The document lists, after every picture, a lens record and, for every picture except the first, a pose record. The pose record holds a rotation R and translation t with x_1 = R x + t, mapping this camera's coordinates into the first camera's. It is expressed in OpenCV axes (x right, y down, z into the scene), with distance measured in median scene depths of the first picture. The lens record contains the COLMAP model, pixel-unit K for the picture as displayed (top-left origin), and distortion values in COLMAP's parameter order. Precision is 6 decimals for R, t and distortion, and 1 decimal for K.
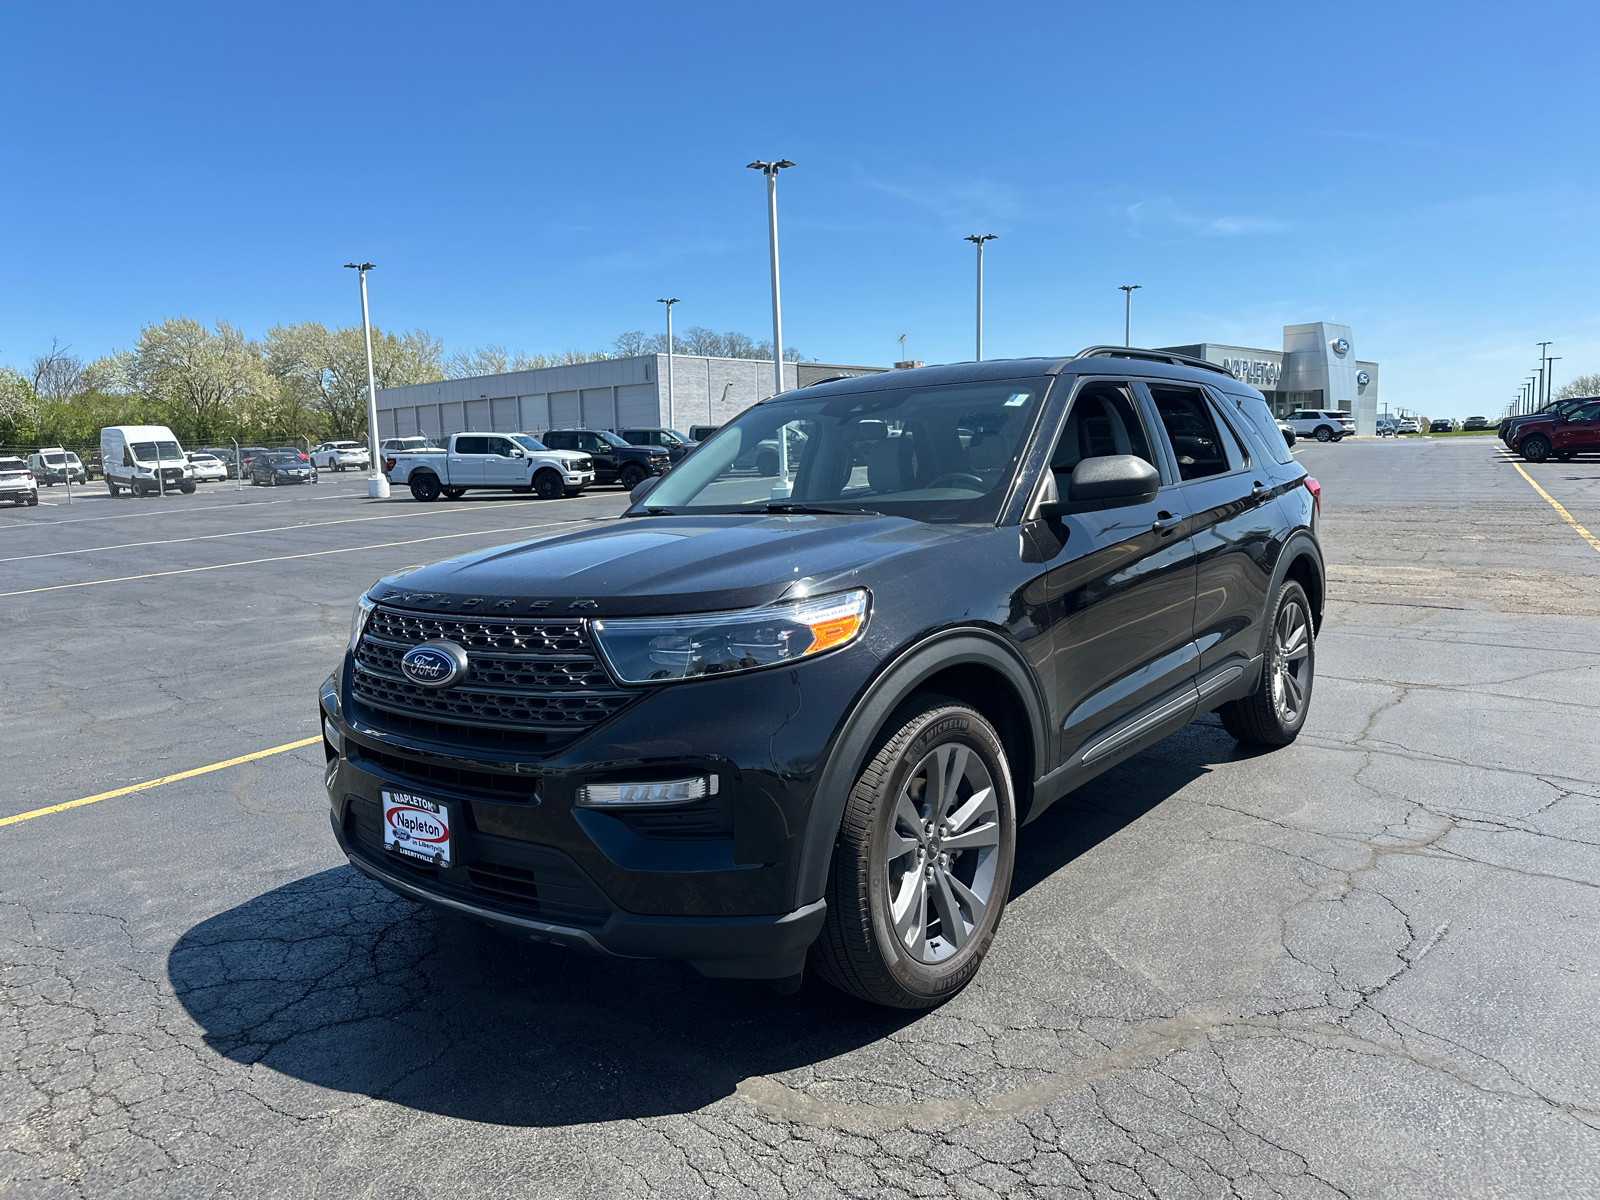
lens RADIAL K [[1122.3, 0, 734.5], [0, 1122.3, 631.9], [0, 0, 1]] dist [-0.004236, -0.003555]
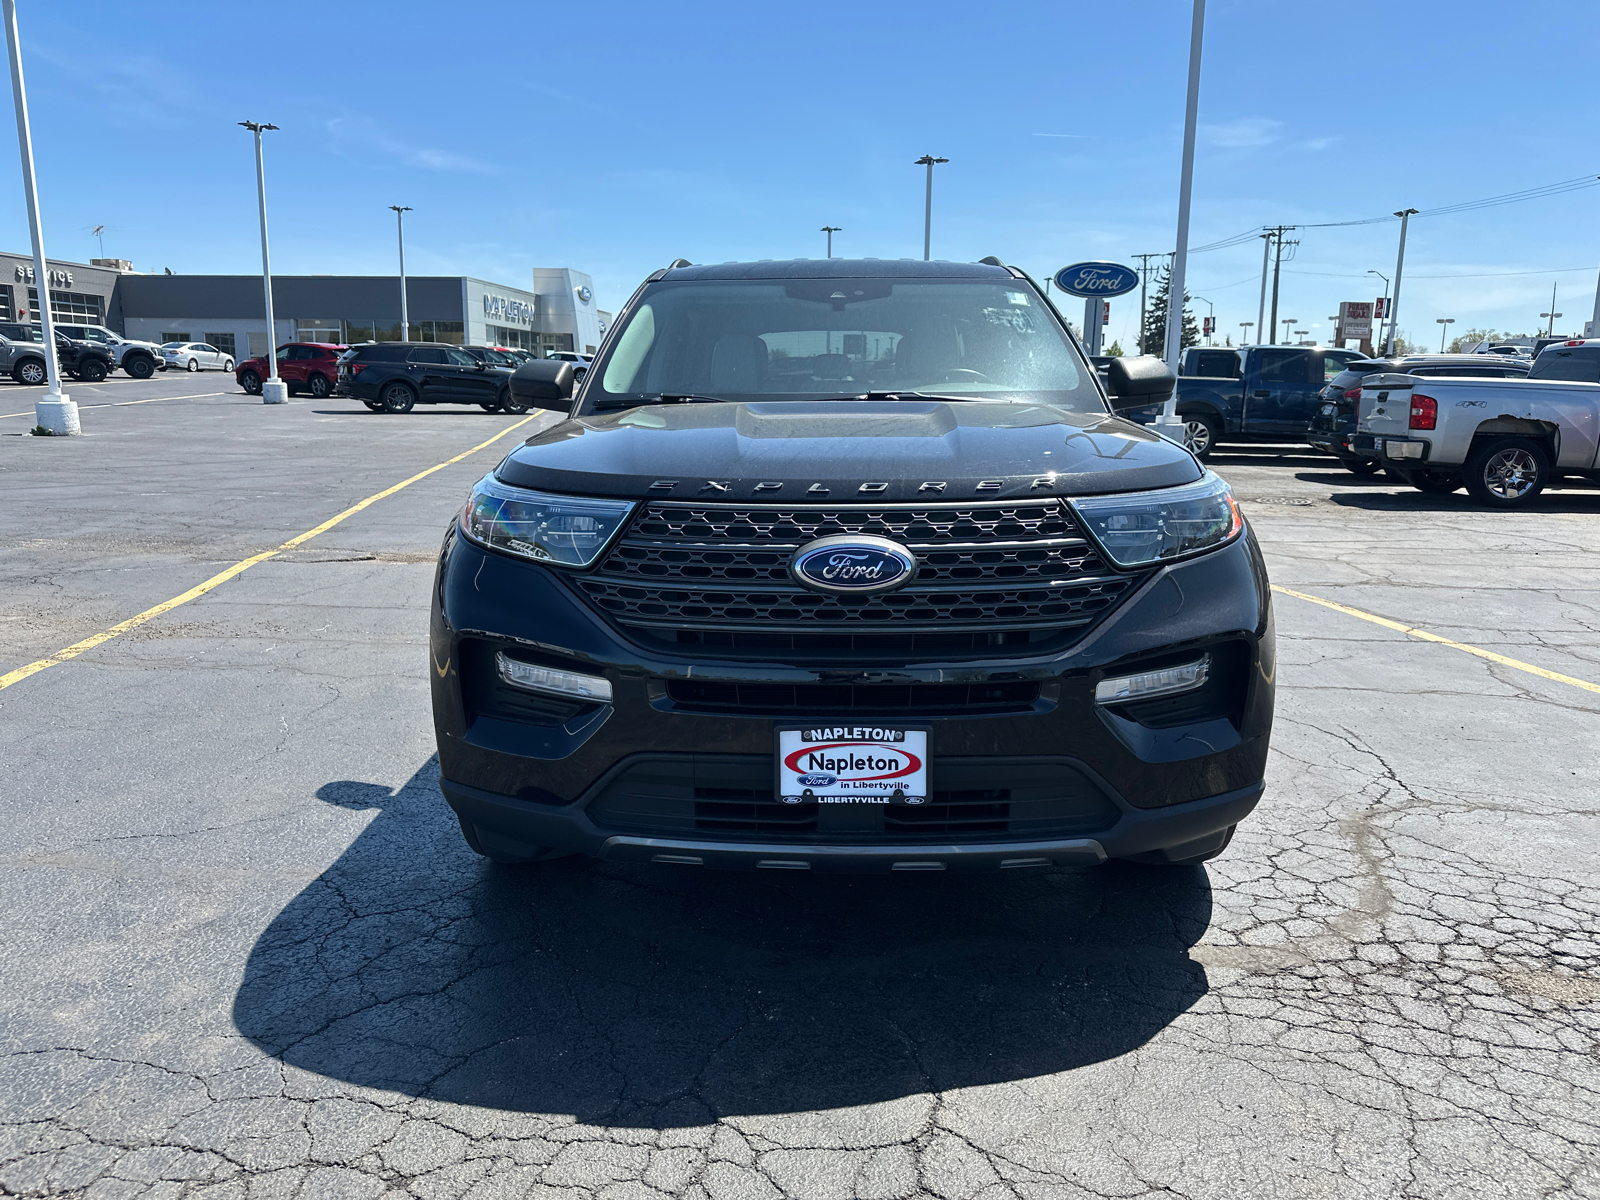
lens RADIAL K [[1167.5, 0, 800.0], [0, 1167.5, 600.0], [0, 0, 1]] dist [0.014340, -0.003816]
pose [[0.772958, -0.063474, 0.631274, -0.830610], [0.048851, 0.997983, 0.040531, 0.017921], [-0.632573, -0.000491, 0.774500, 0.365328]]
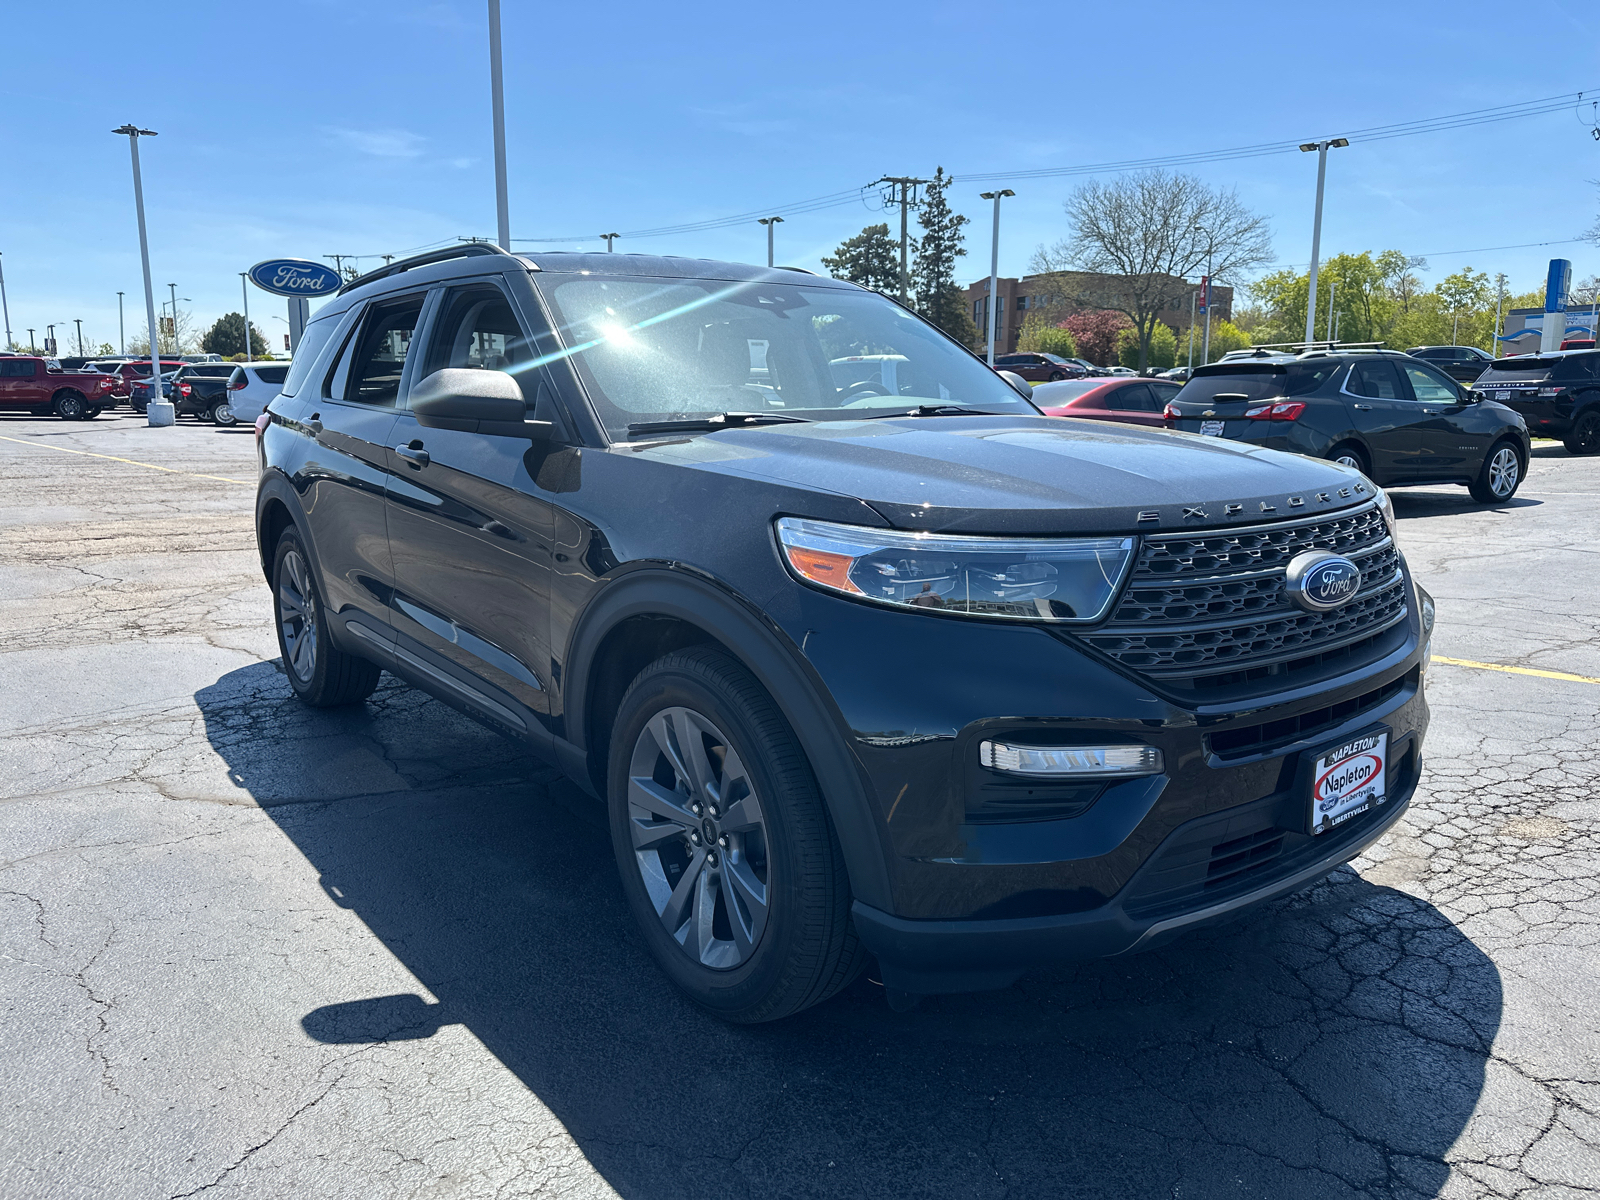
lens RADIAL K [[1144.2, 0, 800.0], [0, 1144.2, 600.0], [0, 0, 1]] dist [-0.003887, -0.006071]
pose [[0.188347, -0.129168, 0.973571, -1.137321], [0.128923, 0.985987, 0.105874, -0.093297], [-0.973604, 0.105575, 0.202361, 1.193804]]
